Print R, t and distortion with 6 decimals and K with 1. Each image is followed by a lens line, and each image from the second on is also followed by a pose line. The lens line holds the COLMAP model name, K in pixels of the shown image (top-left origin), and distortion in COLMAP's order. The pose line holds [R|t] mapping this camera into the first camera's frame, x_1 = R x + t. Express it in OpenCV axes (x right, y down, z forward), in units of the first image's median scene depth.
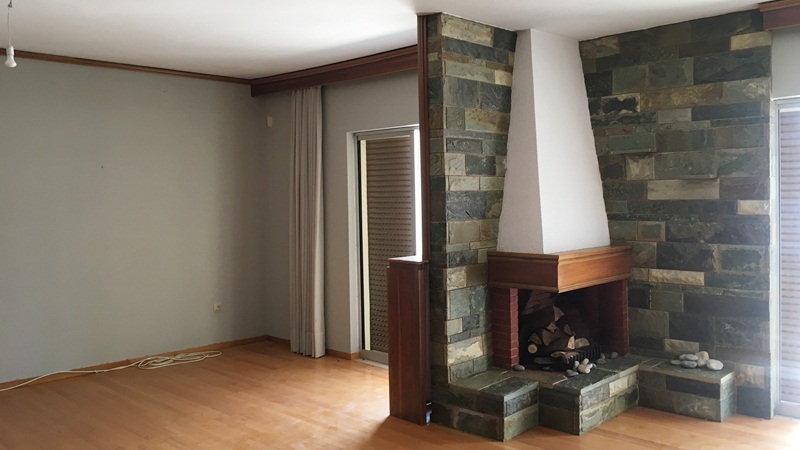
lens RADIAL K [[681.4, 0, 402.4], [0, 681.4, 209.0], [0, 0, 1]] dist [0.078039, -0.092273]
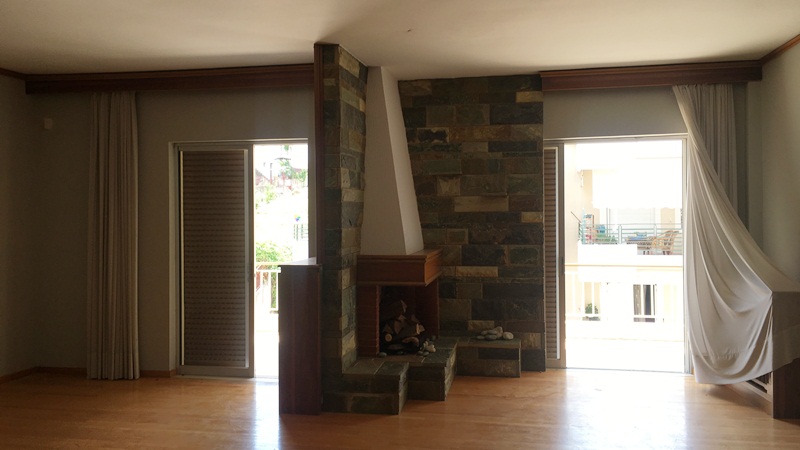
lens RADIAL K [[681.4, 0, 394.8], [0, 681.4, 205.3], [0, 0, 1]] dist [0.078039, -0.092273]
pose [[0.839973, 0.013295, 0.542466, -0.437811], [0.006950, 0.999354, -0.035255, 0.019156], [-0.542584, 0.033384, 0.839338, 0.004327]]
